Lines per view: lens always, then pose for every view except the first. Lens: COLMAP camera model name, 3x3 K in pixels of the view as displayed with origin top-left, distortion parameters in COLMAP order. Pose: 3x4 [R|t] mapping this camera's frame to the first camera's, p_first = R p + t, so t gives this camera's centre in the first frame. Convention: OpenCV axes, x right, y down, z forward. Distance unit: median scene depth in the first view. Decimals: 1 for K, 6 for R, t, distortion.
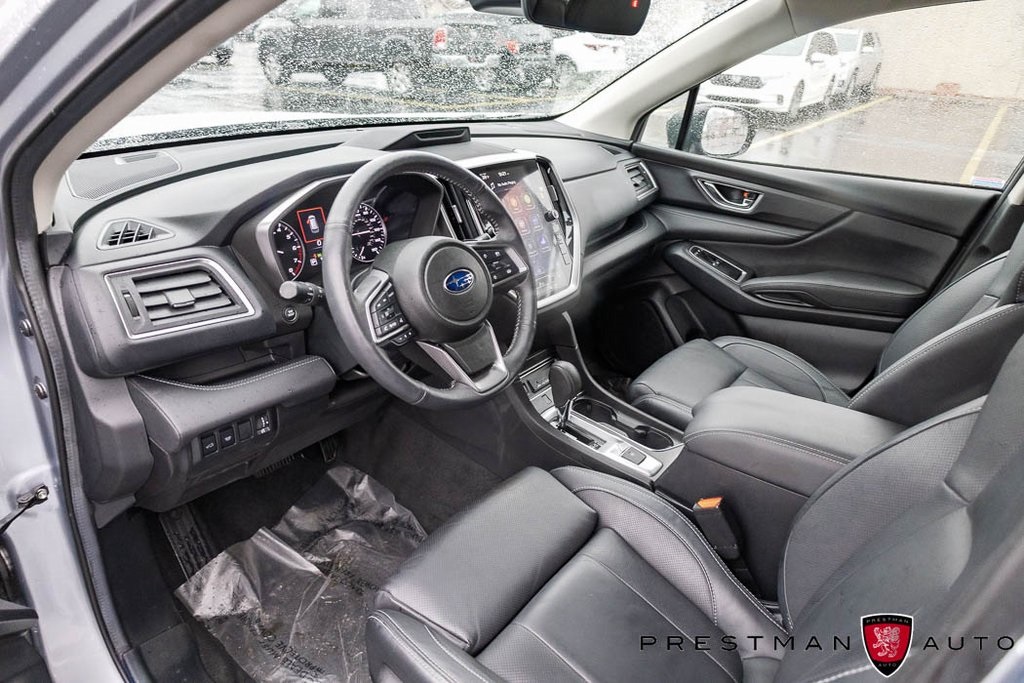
lens RADIAL K [[669.0, 0, 512.0], [0, 669.0, 341.5], [0, 0, 1]] dist [0.015946, 0.000058]
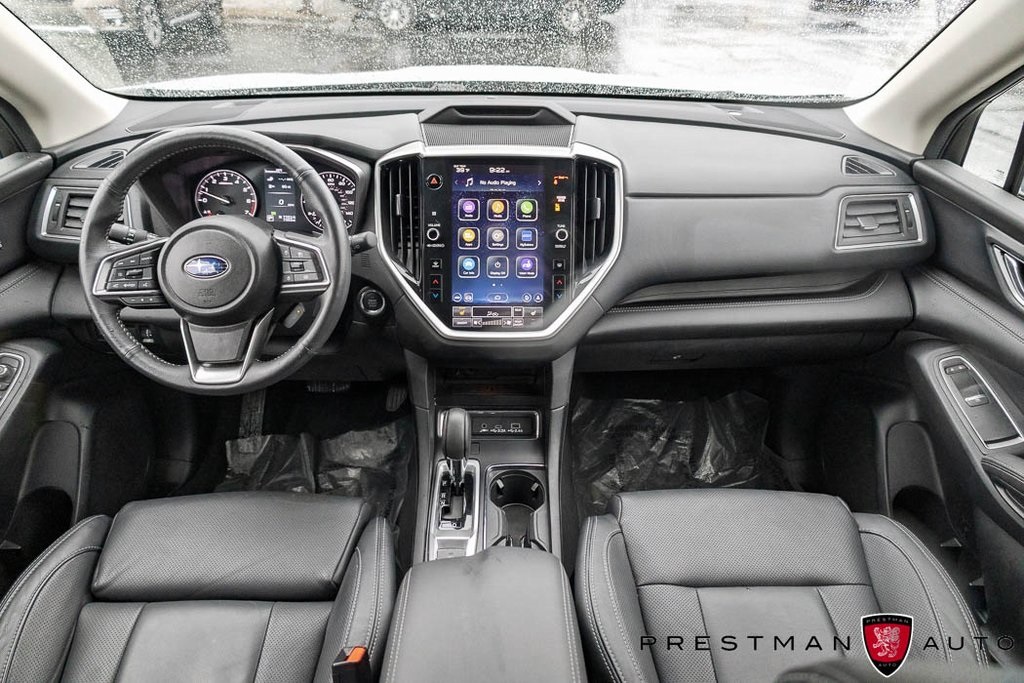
lens RADIAL K [[669.0, 0, 512.0], [0, 669.0, 341.5], [0, 0, 1]] dist [0.015946, 0.000058]
pose [[0.605766, 0.355418, -0.711847, 0.609375], [-0.304099, 0.930179, 0.205648, -0.214924], [0.735236, 0.091897, 0.671553, 0.455131]]
